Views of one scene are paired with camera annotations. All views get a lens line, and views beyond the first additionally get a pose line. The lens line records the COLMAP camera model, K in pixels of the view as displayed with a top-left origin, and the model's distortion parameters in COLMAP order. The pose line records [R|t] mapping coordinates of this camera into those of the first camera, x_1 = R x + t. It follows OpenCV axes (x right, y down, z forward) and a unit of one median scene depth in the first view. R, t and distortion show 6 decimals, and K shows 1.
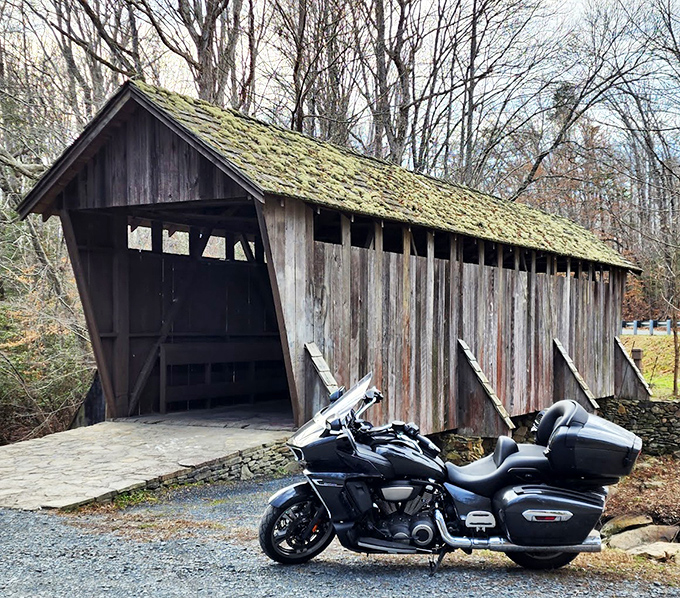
lens RADIAL K [[1132.4, 0, 340.0], [0, 1132.4, 299.0], [0, 0, 1]] dist [0.024409, 0.076875]
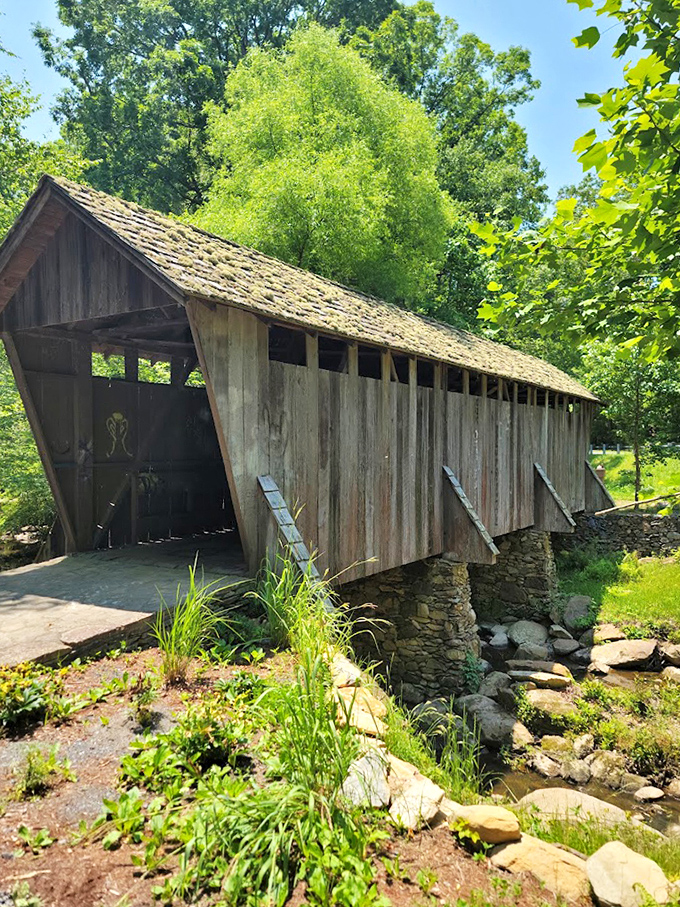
lens RADIAL K [[705.9, 0, 340.0], [0, 705.9, 453.5], [0, 0, 1]] dist [0.007830, 0.002465]
pose [[0.997707, -0.007803, -0.067225, 0.058561], [0.009761, 0.999536, 0.028857, 0.005278], [0.066969, -0.029447, 0.997320, 0.383520]]
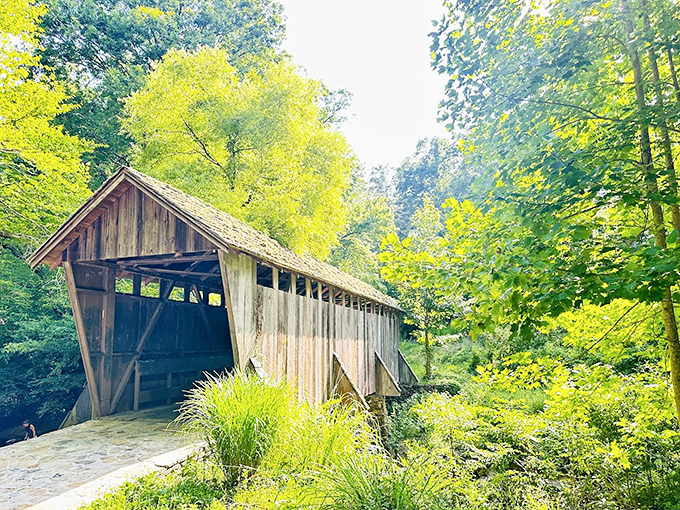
lens RADIAL K [[529.2, 0, 340.0], [0, 529.2, 255.0], [0, 0, 1]] dist [0.007830, 0.002465]
pose [[0.974605, 0.017303, 0.223261, -0.059125], [0.015326, 0.989518, -0.143591, 0.007796], [-0.223406, 0.143366, 0.964124, 0.278558]]
